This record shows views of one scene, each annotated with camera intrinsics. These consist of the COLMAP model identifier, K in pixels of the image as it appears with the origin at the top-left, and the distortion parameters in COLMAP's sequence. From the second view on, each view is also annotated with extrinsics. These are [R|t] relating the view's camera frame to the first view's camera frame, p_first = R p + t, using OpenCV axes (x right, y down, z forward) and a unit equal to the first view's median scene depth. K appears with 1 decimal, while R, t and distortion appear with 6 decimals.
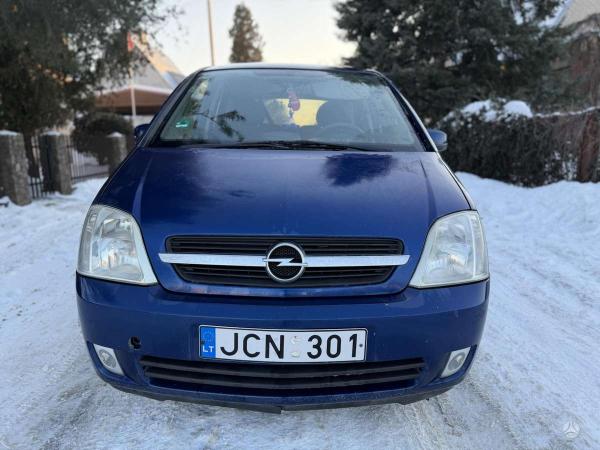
lens RADIAL K [[416.8, 0, 316.2], [0, 416.8, 225.0], [0, 0, 1]] dist [0.000012, -0.002162]
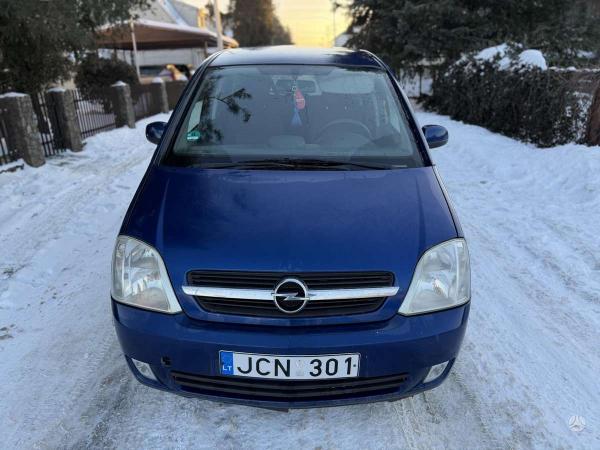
lens RADIAL K [[416.8, 0, 316.2], [0, 416.8, 225.0], [0, 0, 1]] dist [0.000012, -0.002162]
pose [[0.999818, 0.003931, -0.018661, 0.013289], [-0.000927, 0.987390, 0.158305, -0.217576], [0.019048, -0.158259, 0.987214, -0.084696]]
